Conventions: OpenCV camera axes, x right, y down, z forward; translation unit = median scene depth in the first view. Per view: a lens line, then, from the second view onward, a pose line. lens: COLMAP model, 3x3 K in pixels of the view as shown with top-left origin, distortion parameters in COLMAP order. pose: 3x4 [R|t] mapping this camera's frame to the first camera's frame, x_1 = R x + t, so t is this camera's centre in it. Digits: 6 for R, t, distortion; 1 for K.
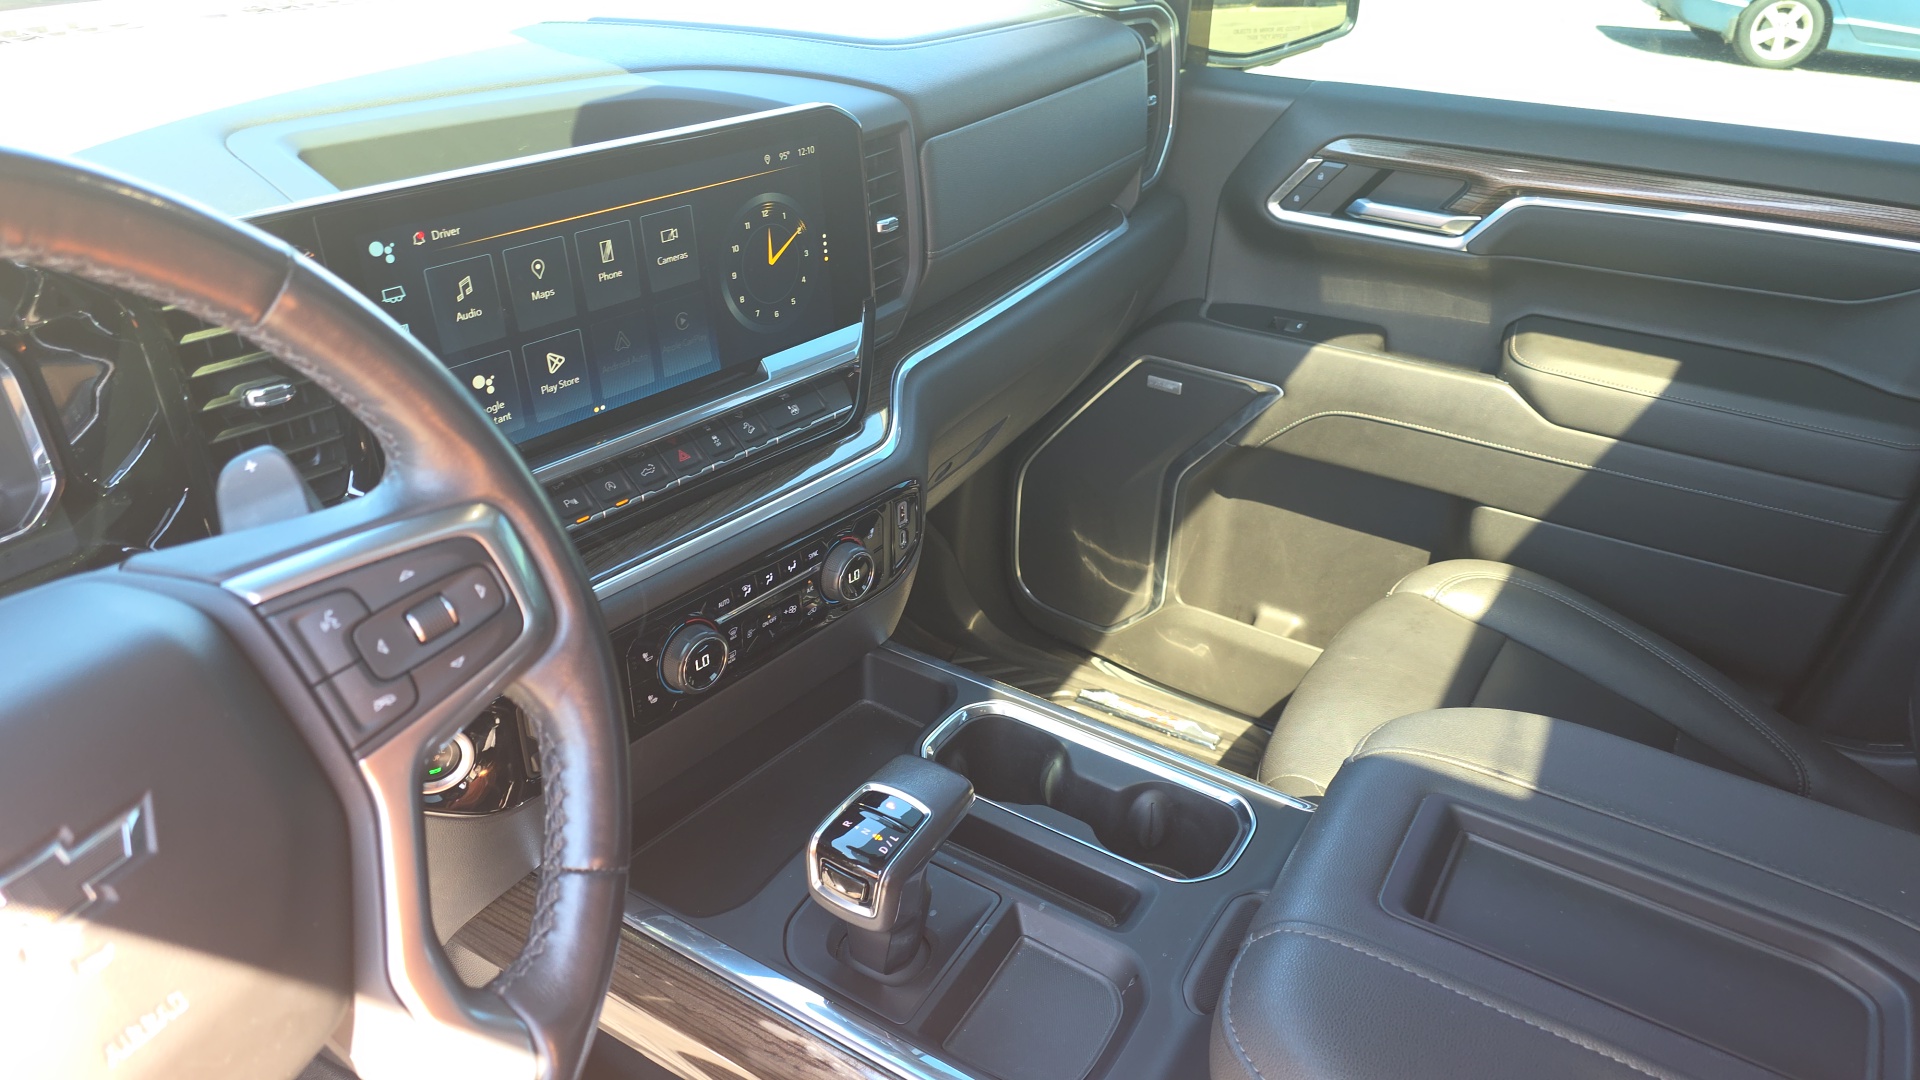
lens RADIAL K [[1305.2, 0, 961.2], [0, 1305.2, 548.5], [0, 0, 1]] dist [0.045504, -0.064331]
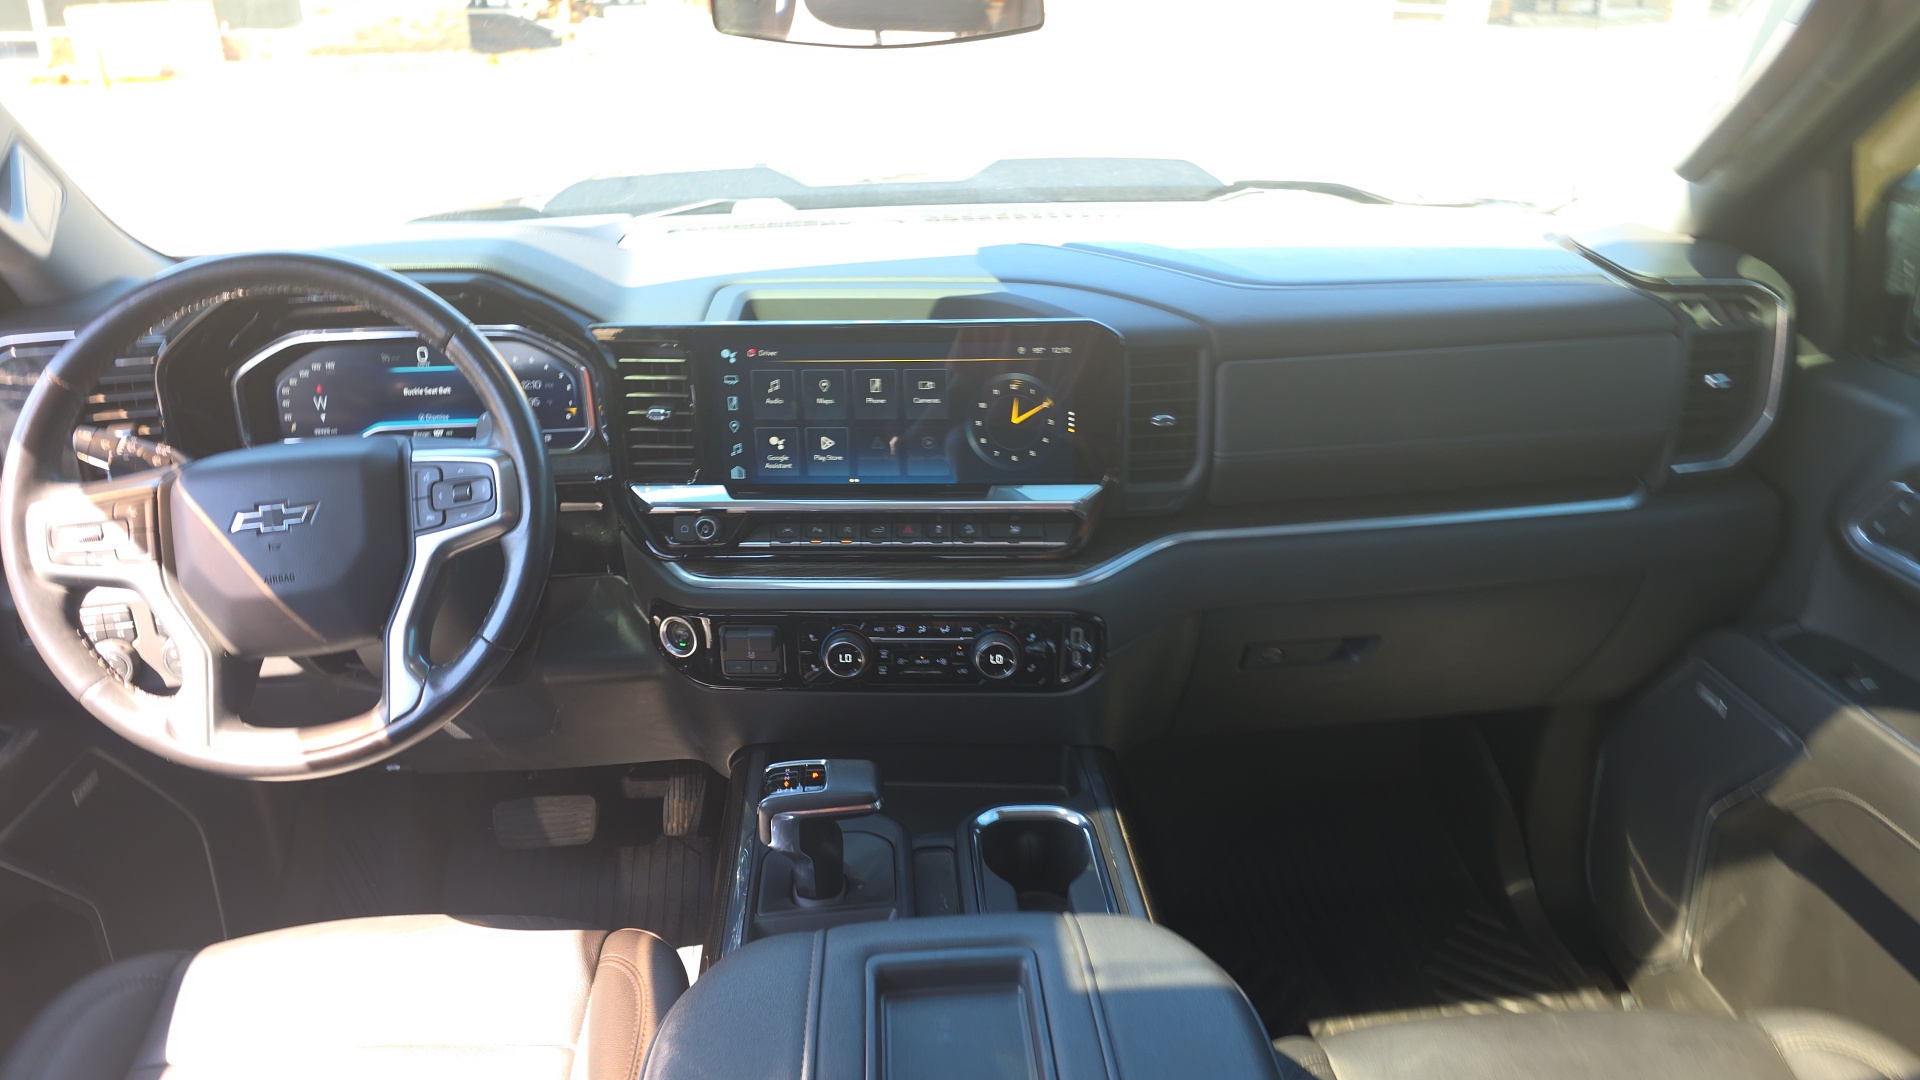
lens RADIAL K [[1329.7, 0, 953.3], [0, 1329.7, 539.9], [0, 0, 1]] dist [0.083297, -0.088370]
pose [[0.578366, 0.266480, -0.771026, 0.802636], [-0.367217, 0.929016, 0.045625, -0.121794], [0.728453, 0.256746, 0.635167, 0.075920]]
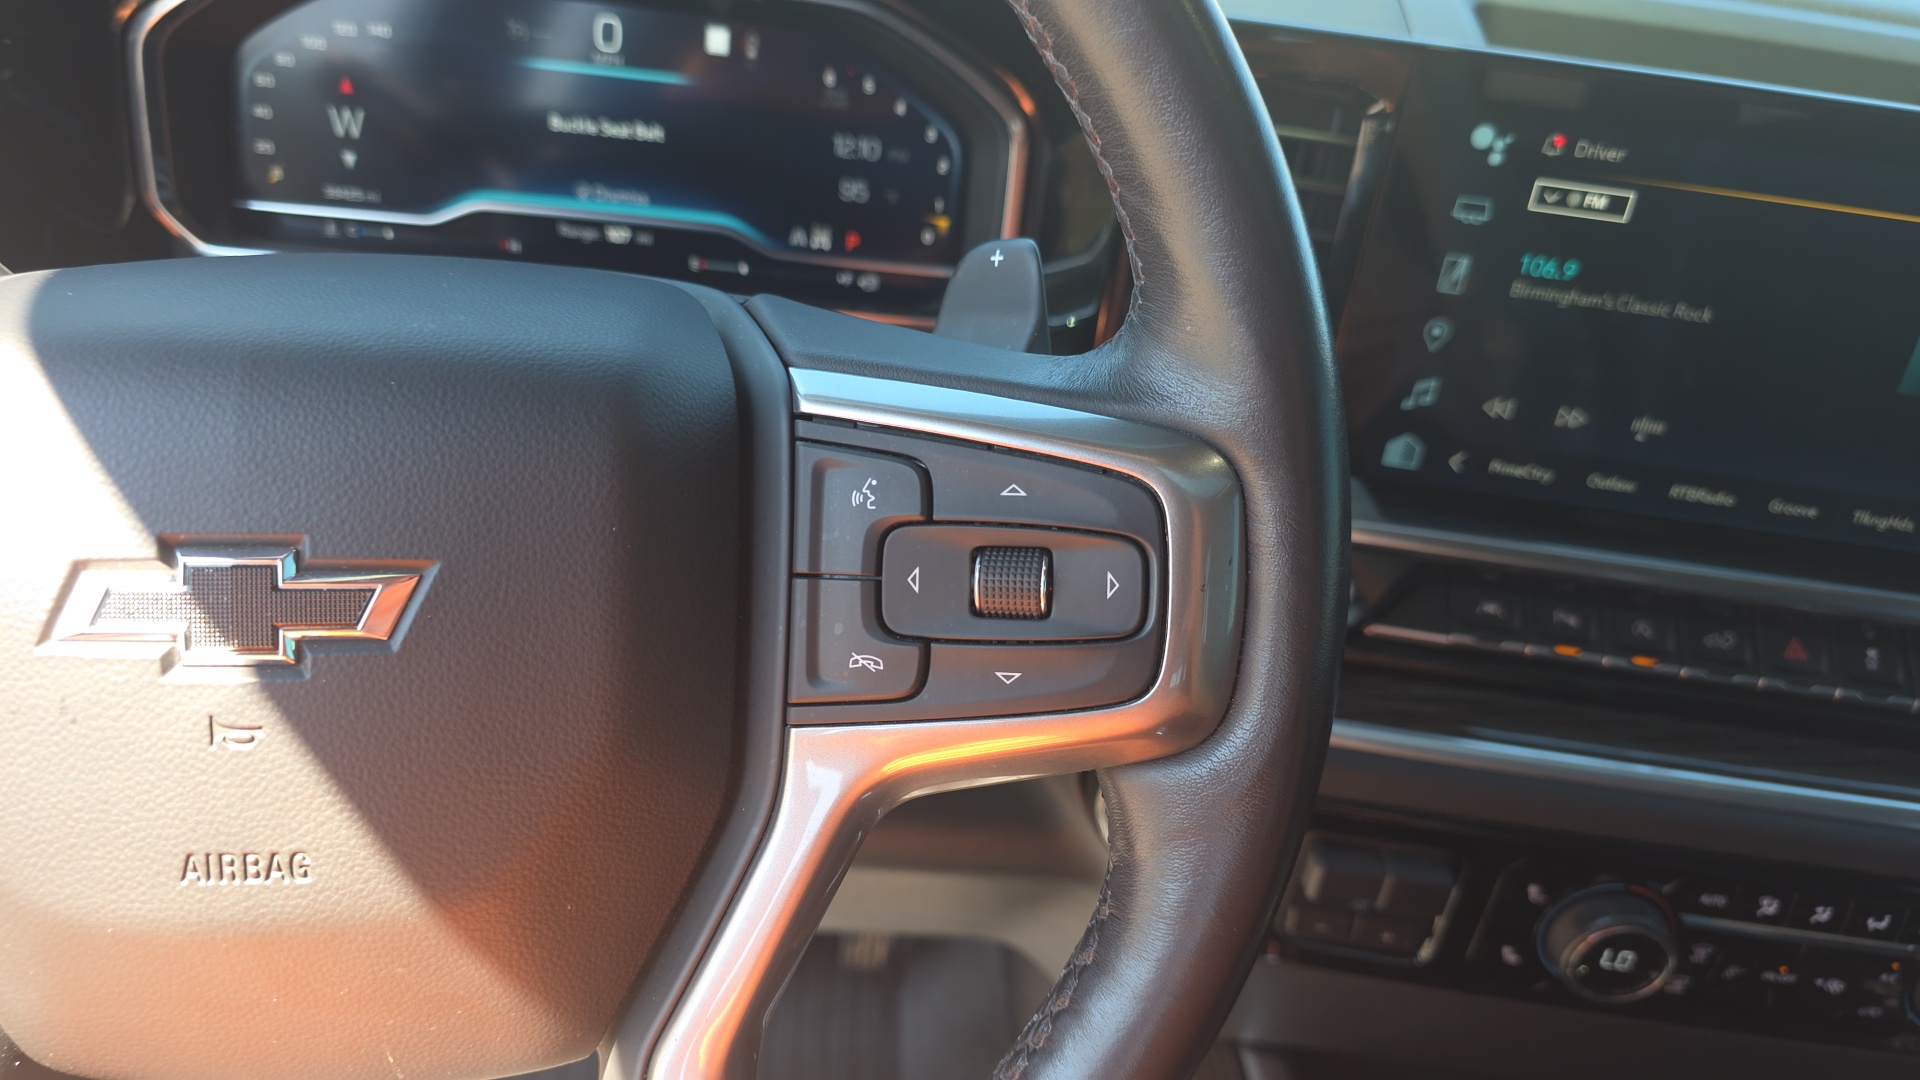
lens RADIAL K [[1367.0, 0, 923.4], [0, 1367.0, 546.2], [0, 0, 1]] dist [0.029127, -0.051343]
pose [[0.550682, 0.444026, -0.706817, -0.012054], [-0.490192, 0.857409, 0.156719, -0.013265], [0.675619, 0.260174, 0.689818, 0.248932]]
